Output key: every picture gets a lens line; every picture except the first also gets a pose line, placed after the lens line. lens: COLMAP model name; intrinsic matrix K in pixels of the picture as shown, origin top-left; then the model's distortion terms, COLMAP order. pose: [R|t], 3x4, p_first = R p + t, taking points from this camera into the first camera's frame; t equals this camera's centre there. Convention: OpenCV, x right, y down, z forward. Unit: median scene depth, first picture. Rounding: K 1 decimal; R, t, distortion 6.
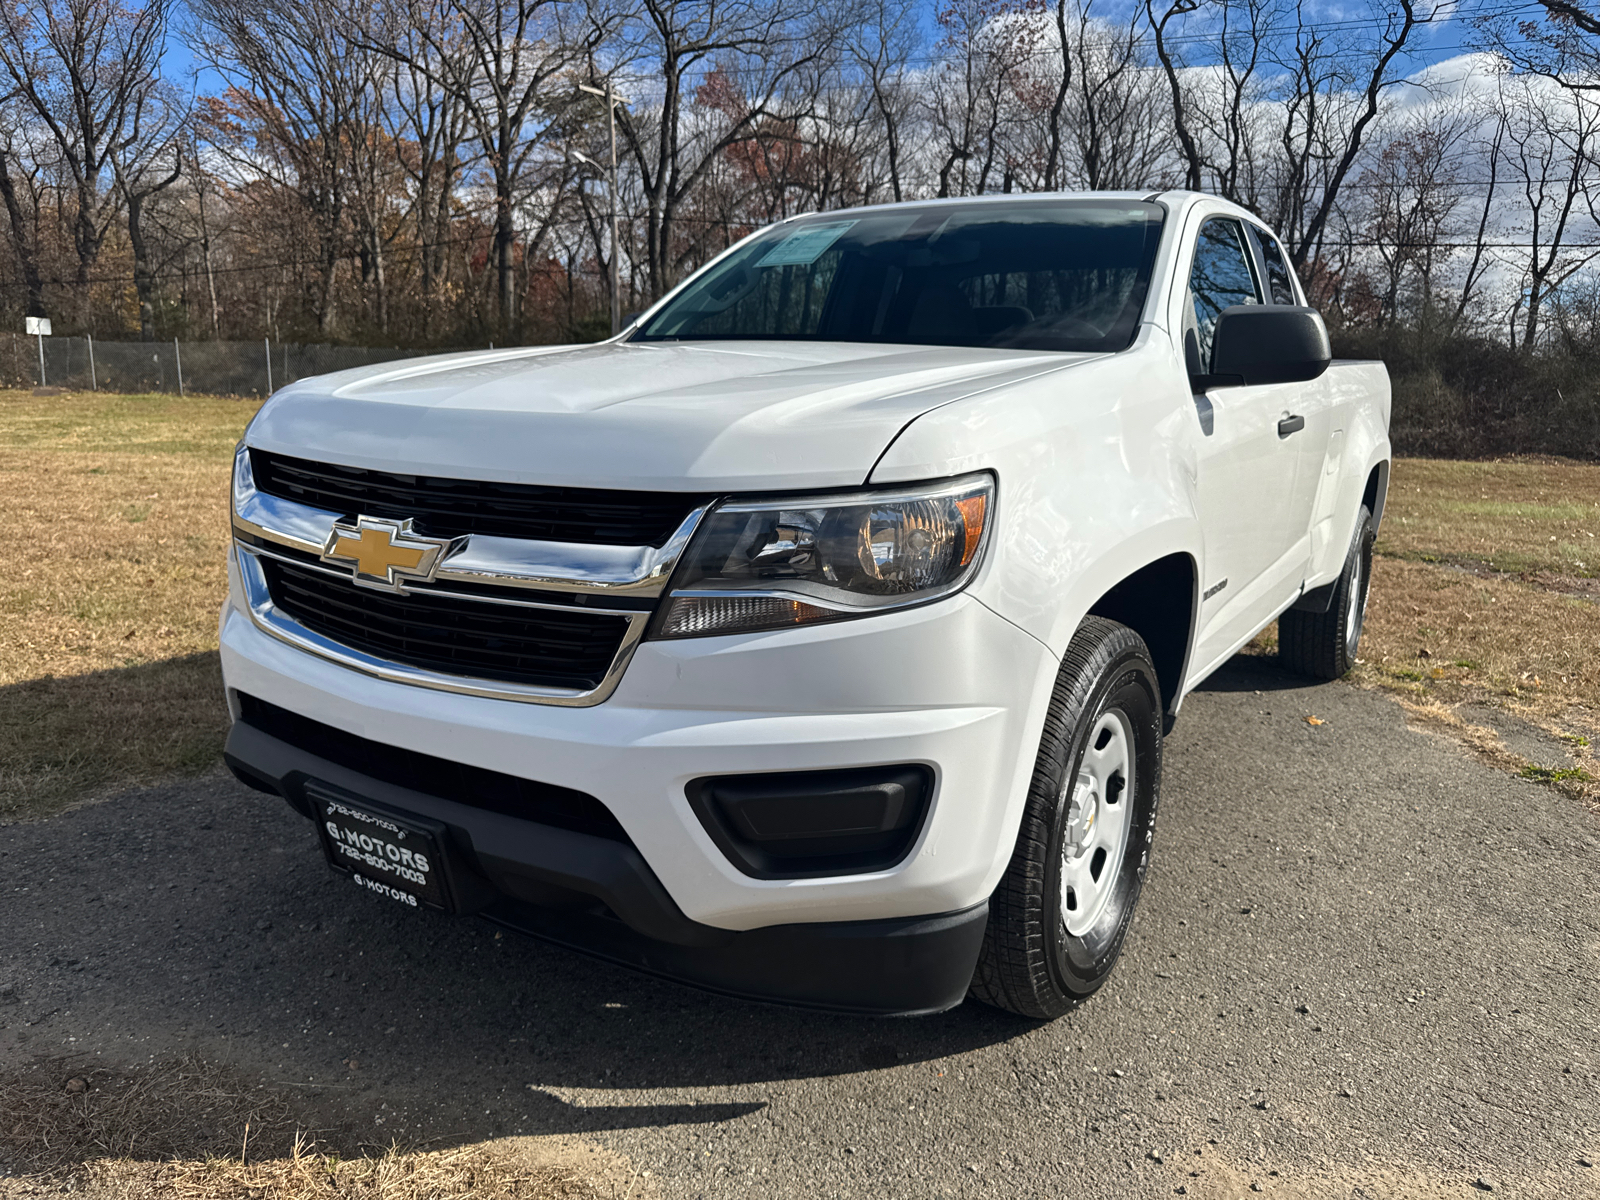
lens RADIAL K [[1151.4, 0, 798.7], [0, 1151.4, 595.0], [0, 0, 1]] dist [0.021501, -0.029811]
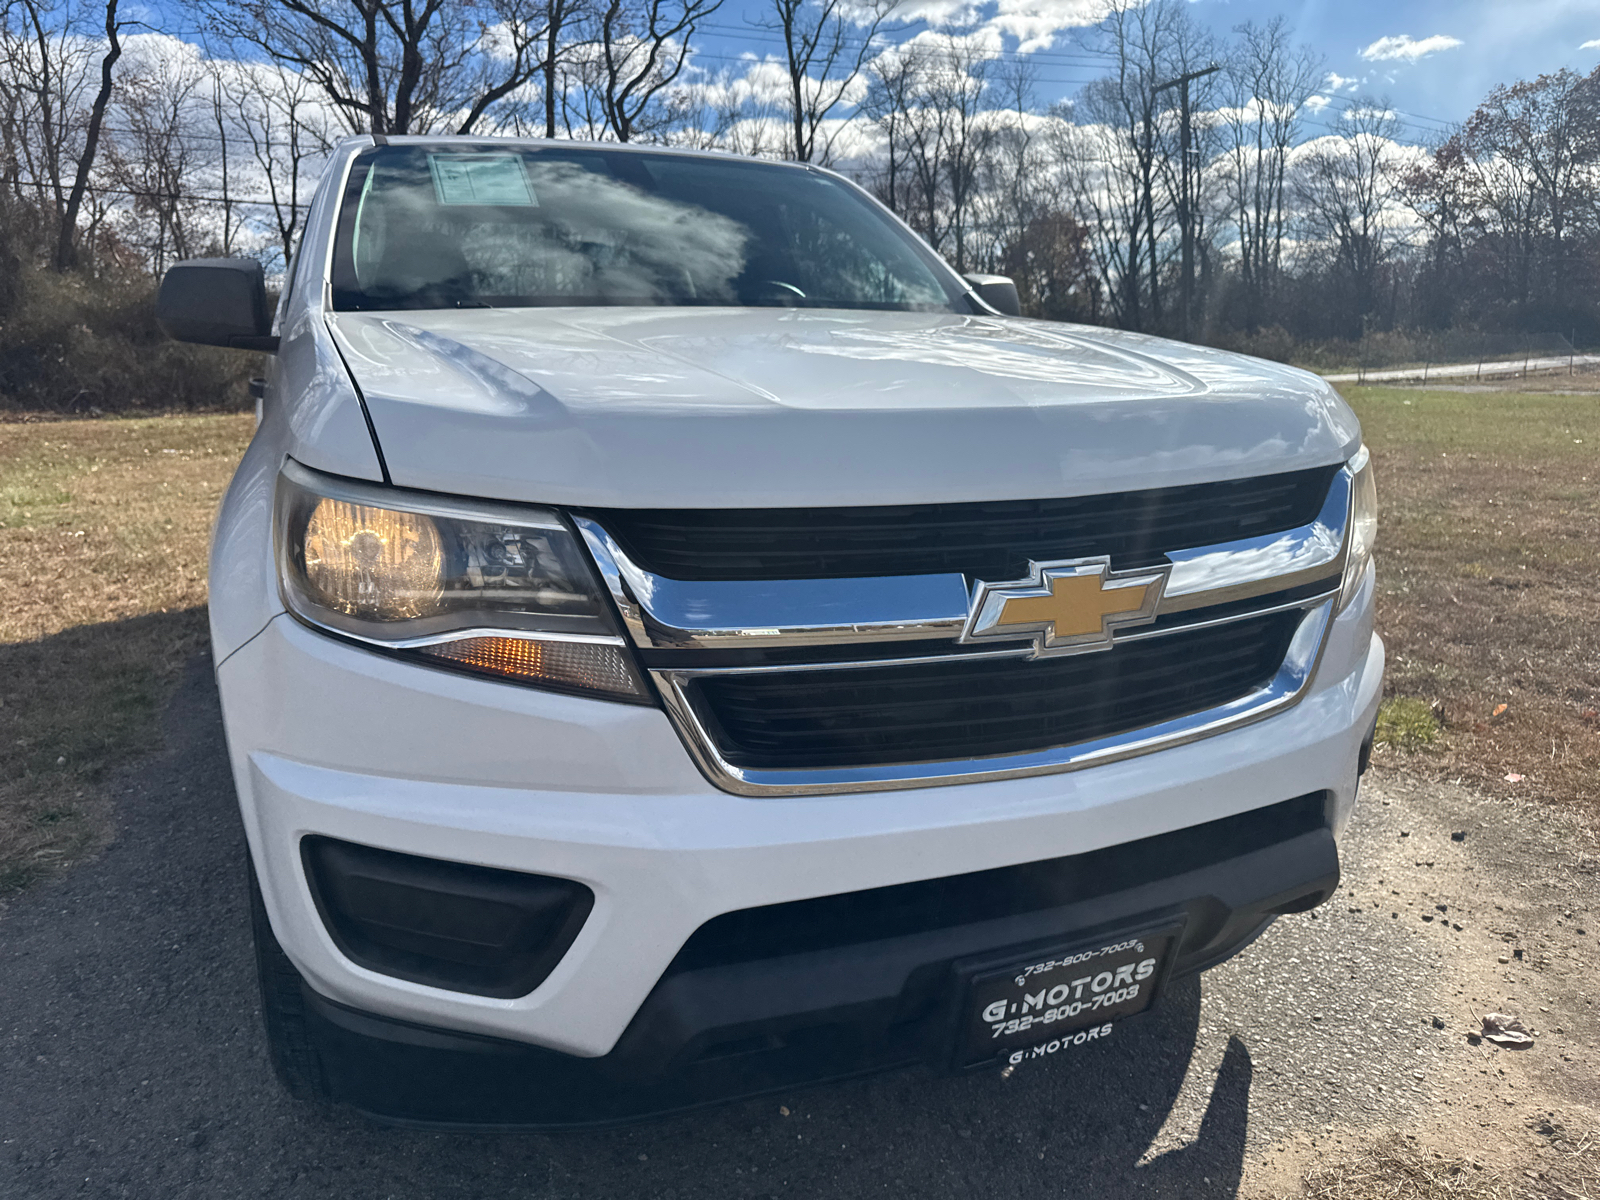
lens RADIAL K [[1151.7, 0, 793.4], [0, 1151.7, 600.6], [0, 0, 1]] dist [0.011585, -0.014166]
pose [[0.545929, -0.216269, 0.809438, -0.841122], [0.182215, 0.973633, 0.137243, -0.138284], [-0.817777, 0.072567, 0.570942, 0.575428]]
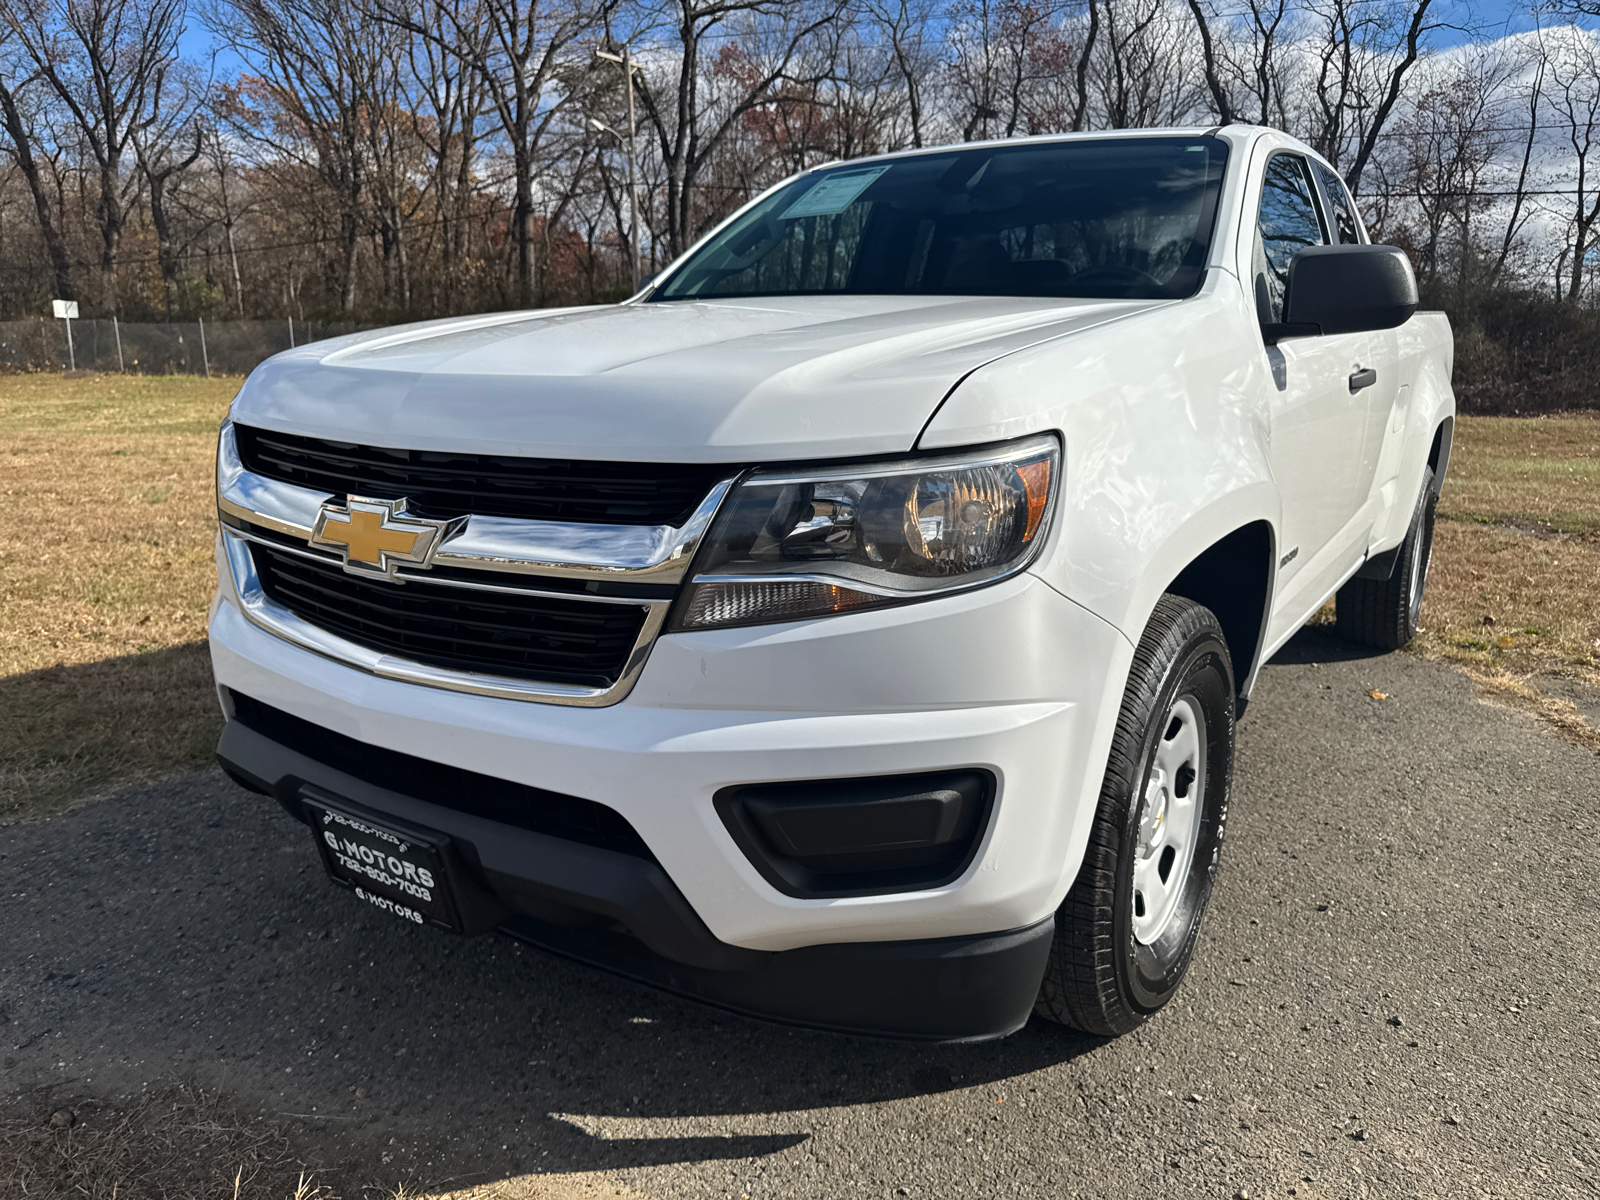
lens RADIAL K [[1151.7, 0, 793.4], [0, 1151.7, 600.6], [0, 0, 1]] dist [0.011585, -0.014166]
pose [[0.999518, -0.014153, -0.027635, -0.007586], [0.014990, 0.999428, 0.030317, -0.007255], [0.027190, -0.030716, 0.999158, 0.086204]]
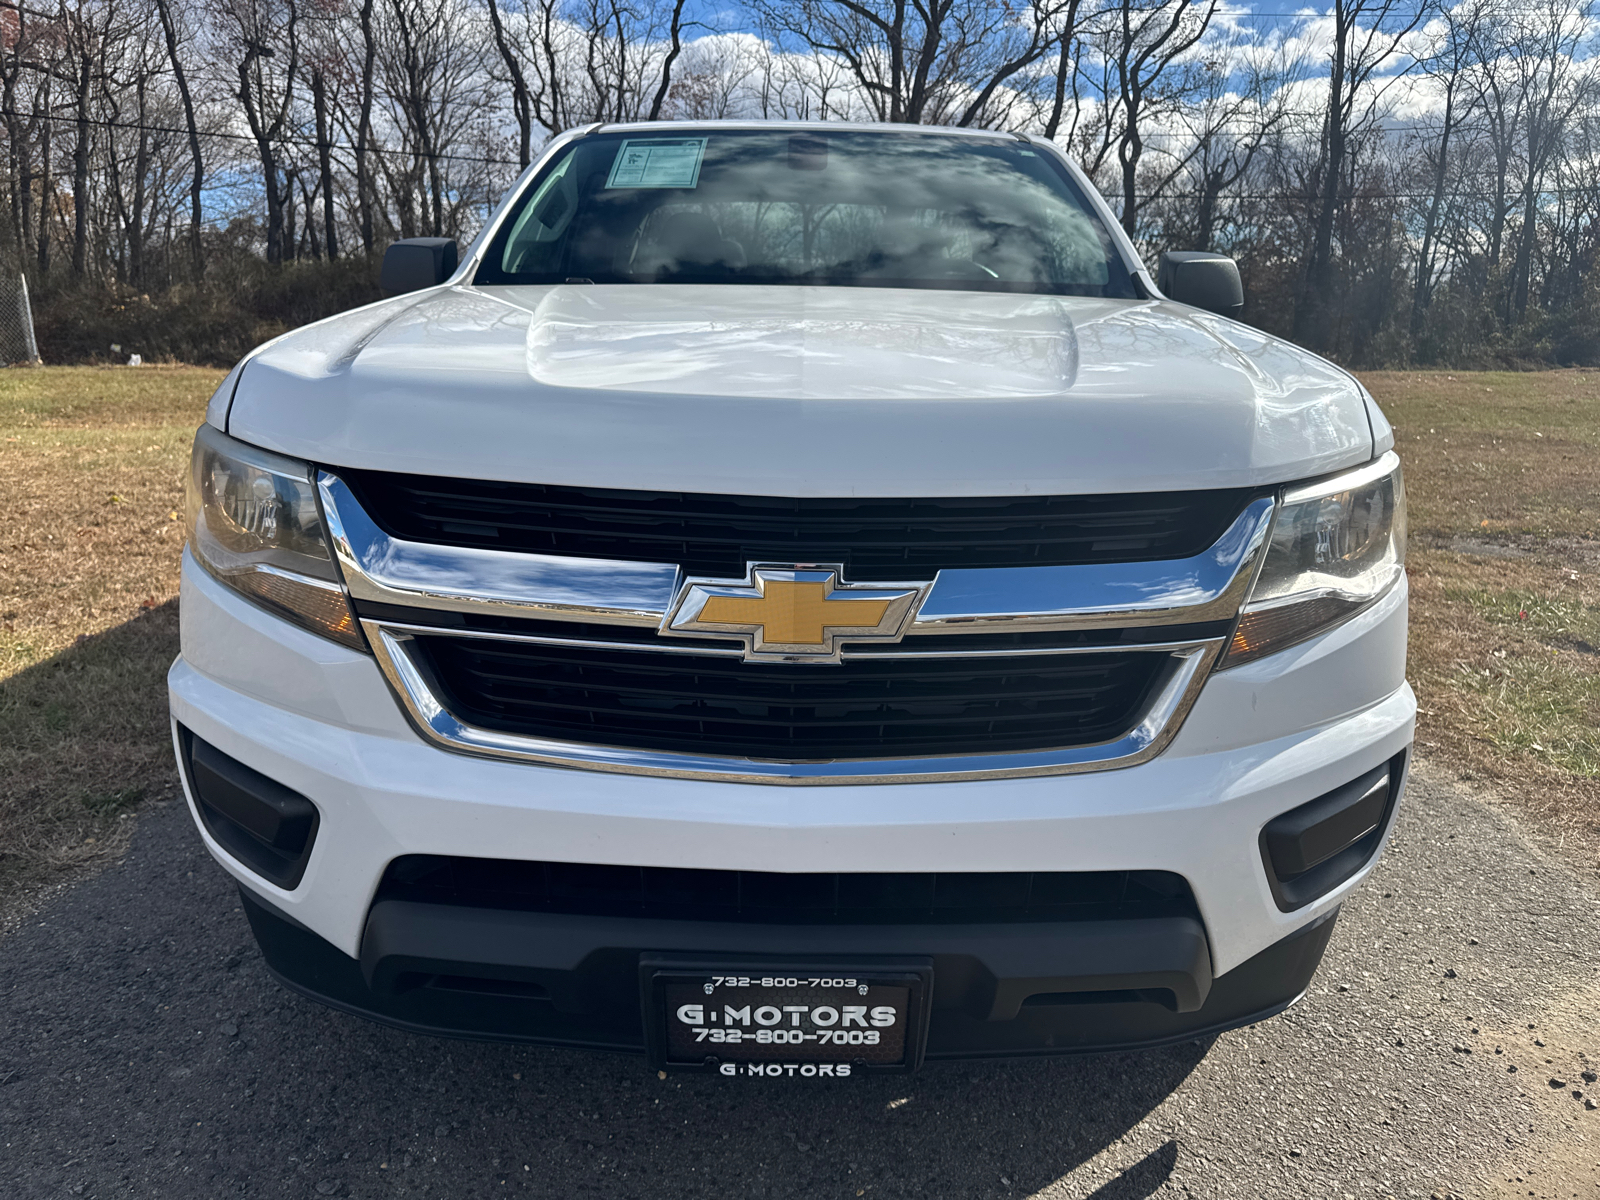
lens RADIAL K [[1152.9, 0, 801.9], [0, 1152.9, 598.7], [0, 0, 1]] dist [0.009227, -0.011293]
pose [[0.838254, -0.143564, 0.526041, -0.574707], [0.109155, 0.989371, 0.096073, -0.088009], [-0.534242, -0.023114, 0.845015, 0.324969]]
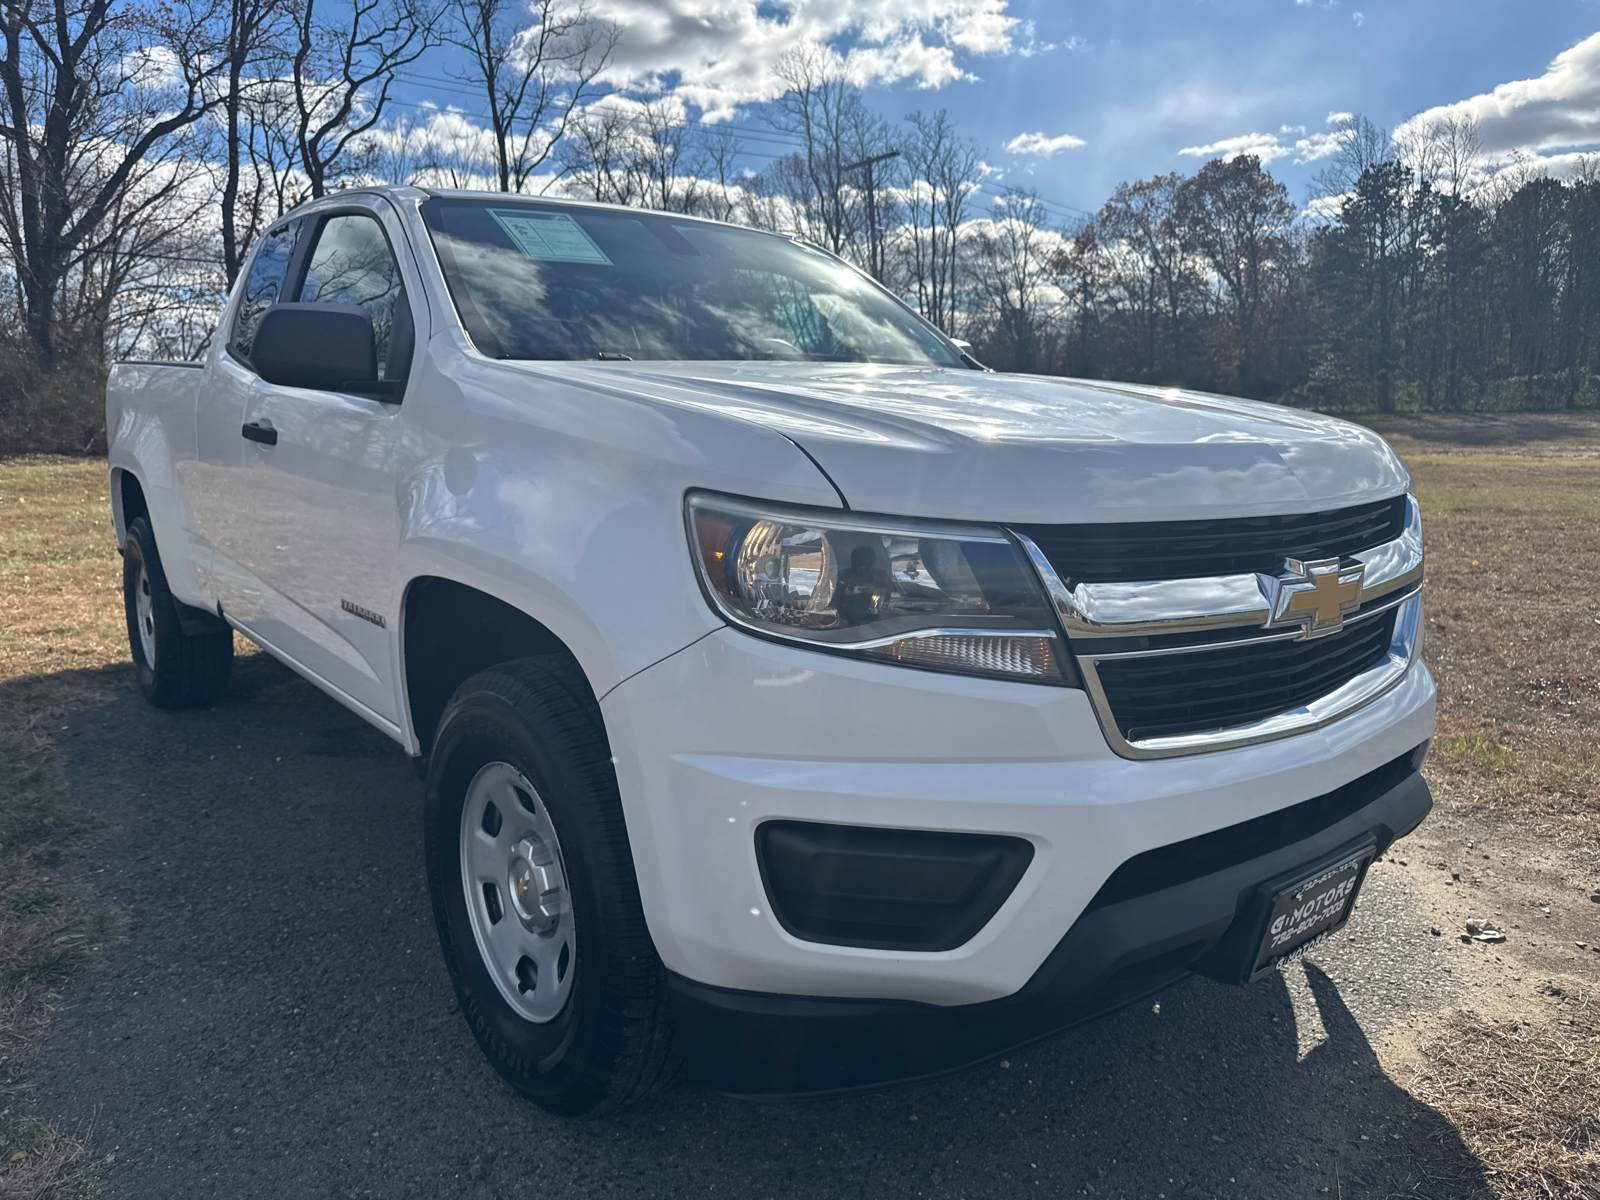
lens RADIAL K [[1152.9, 0, 801.9], [0, 1152.9, 598.7], [0, 0, 1]] dist [0.009227, -0.011293]
pose [[0.304742, -0.190879, 0.933112, -1.097166], [0.185681, 0.972820, 0.138361, -0.195337], [-0.934160, 0.131097, 0.331901, 0.860745]]
